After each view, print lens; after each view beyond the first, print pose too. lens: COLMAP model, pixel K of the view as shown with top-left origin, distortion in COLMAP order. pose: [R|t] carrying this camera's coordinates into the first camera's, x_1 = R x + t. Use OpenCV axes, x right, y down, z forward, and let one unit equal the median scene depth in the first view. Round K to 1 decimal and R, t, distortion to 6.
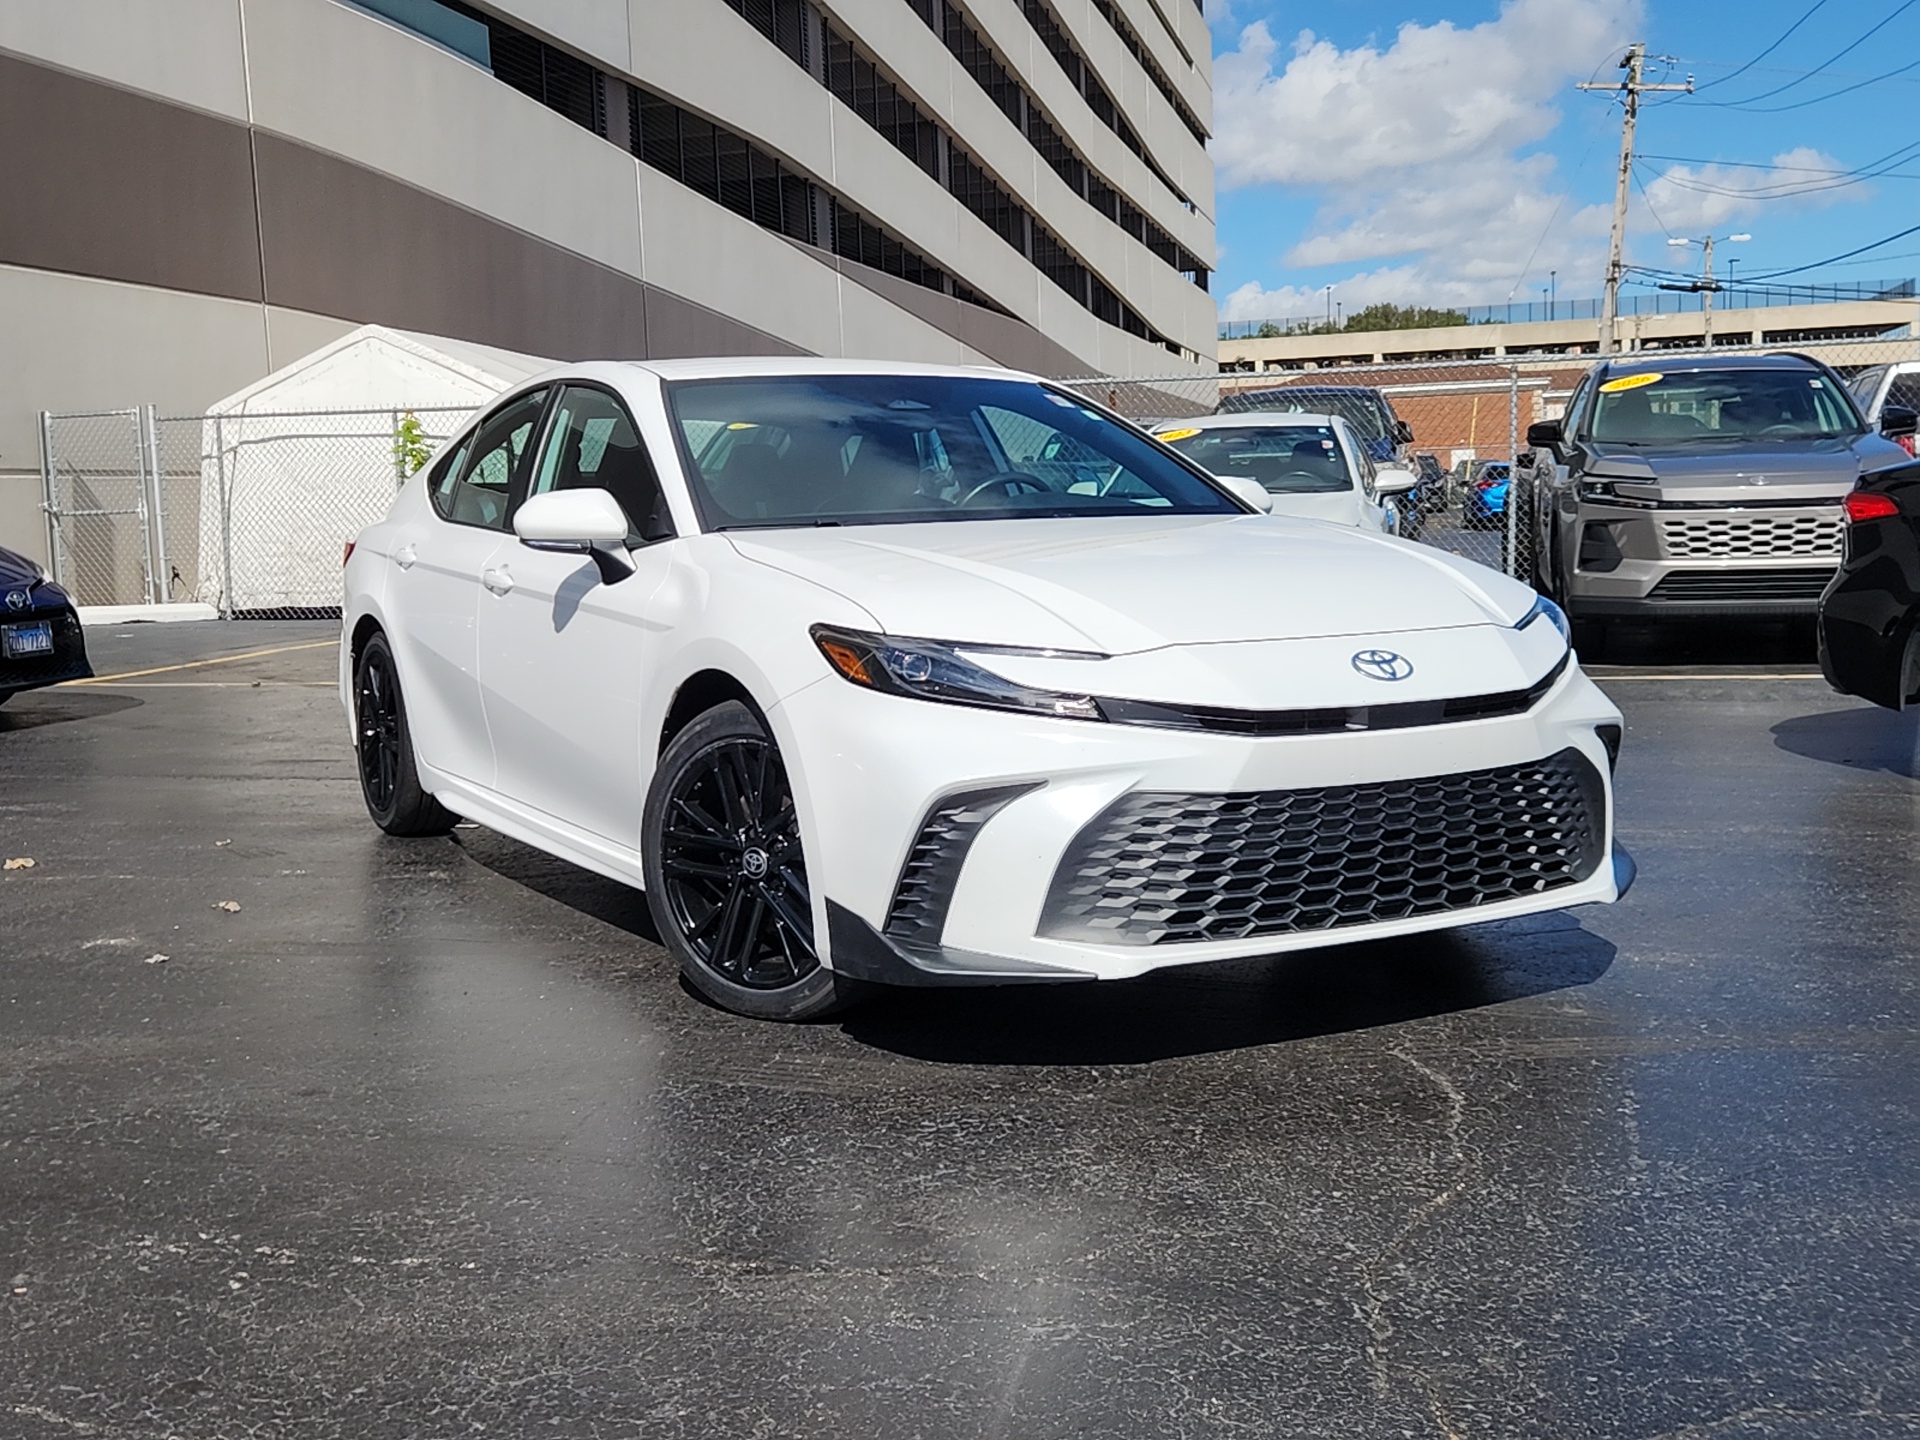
lens RADIAL K [[1916.2, 0, 955.5], [0, 1916.2, 712.9], [0, 0, 1]] dist [0.101816, -0.168338]
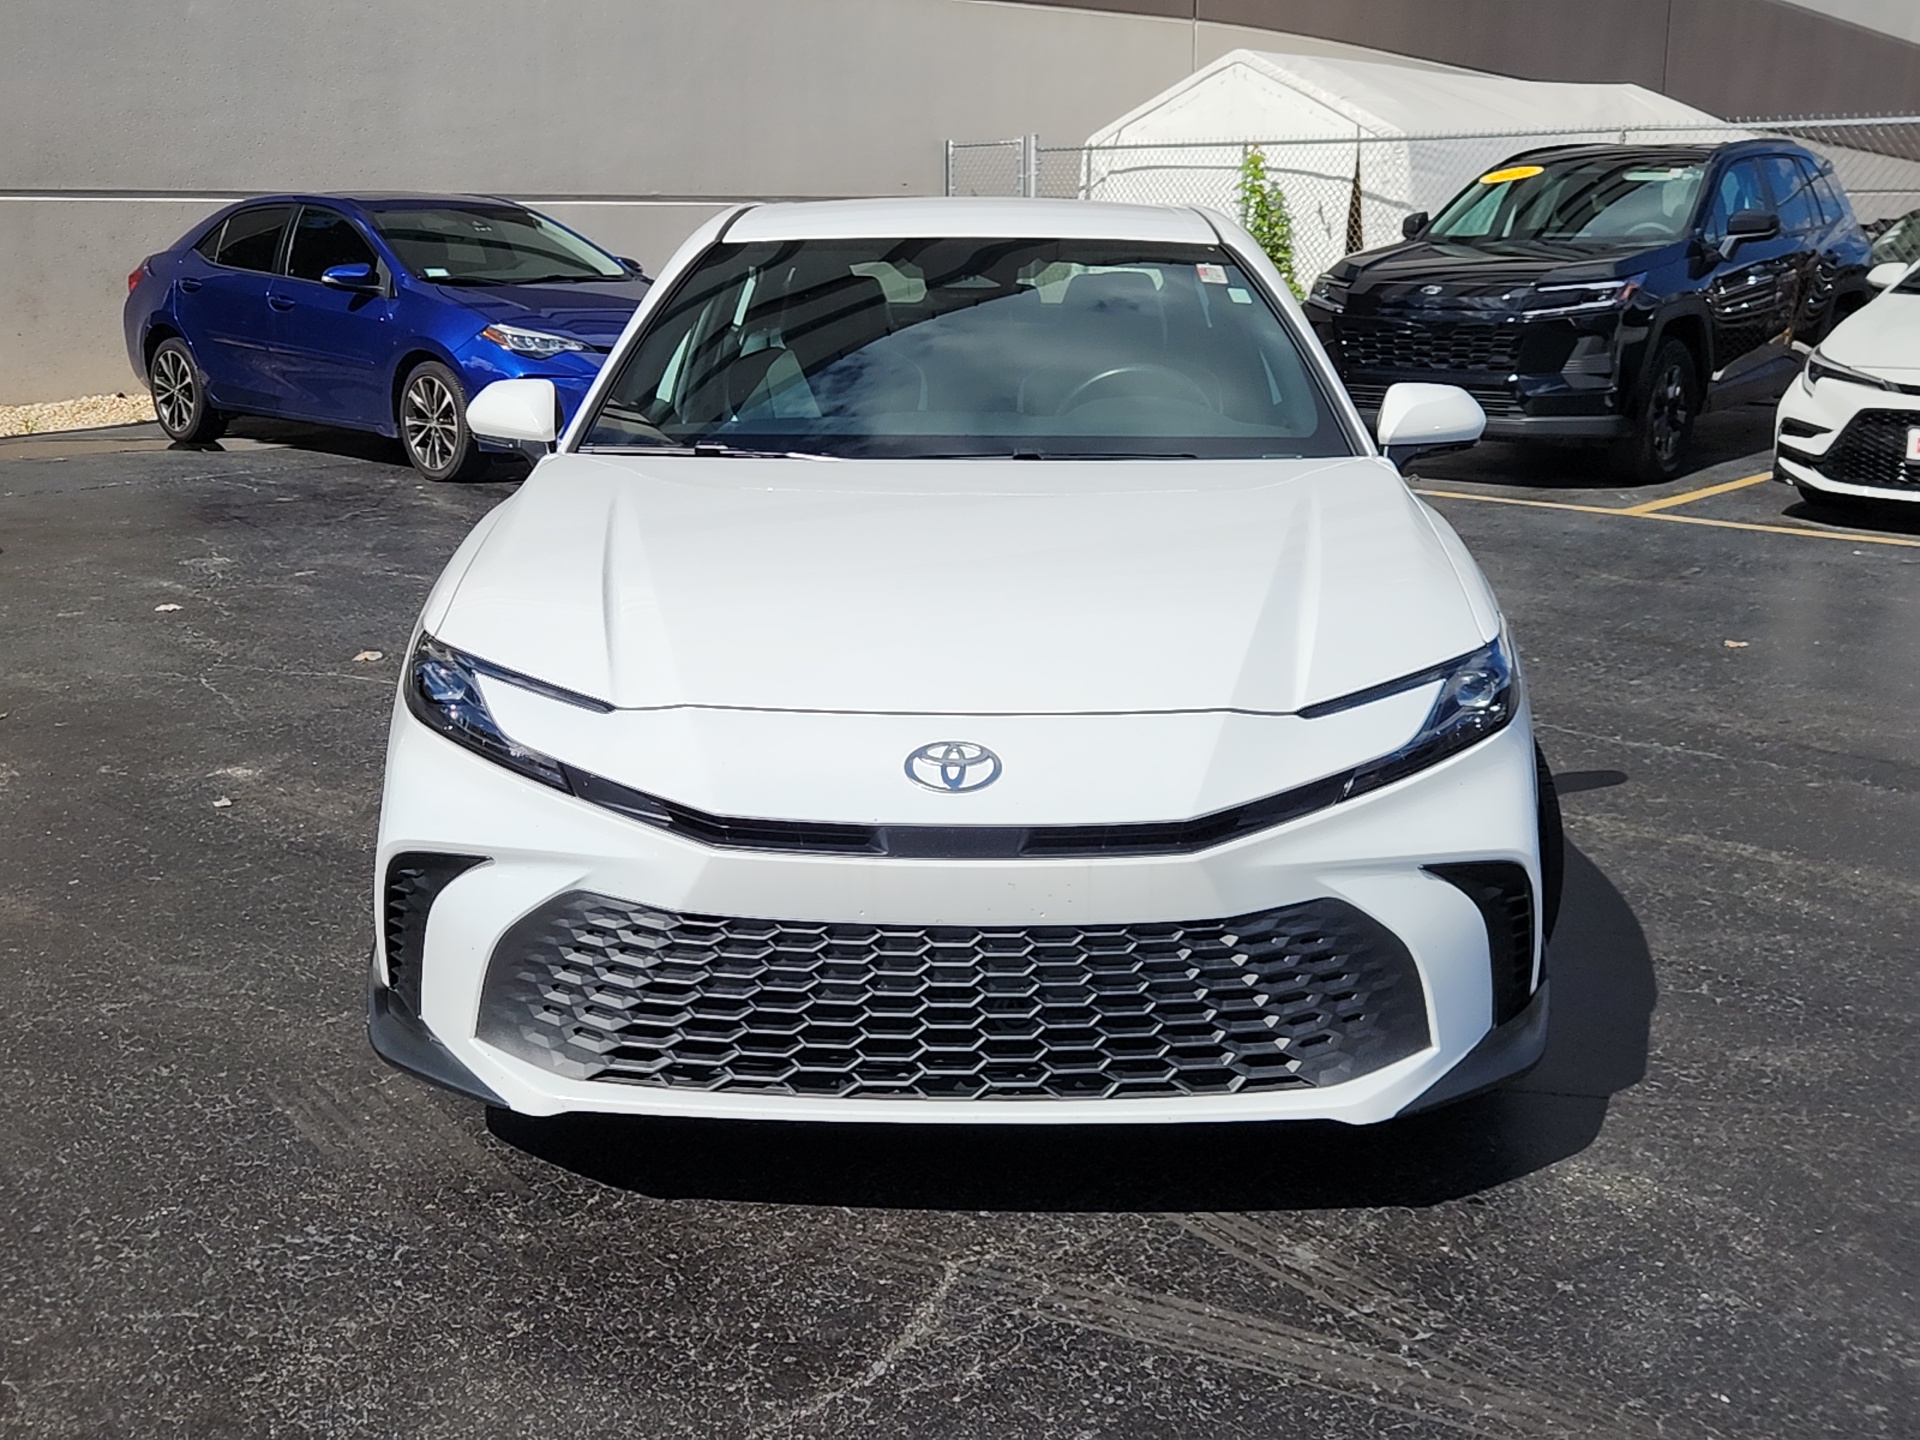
lens RADIAL K [[1952.1, 0, 960.0], [0, 1952.1, 720.0], [0, 0, 1]] dist [0.062488, 0.000657]
pose [[0.877570, 0.145487, -0.456842, 0.551146], [-0.078684, 0.983632, 0.162102, -0.159999], [0.472948, -0.106310, 0.874653, 0.349608]]
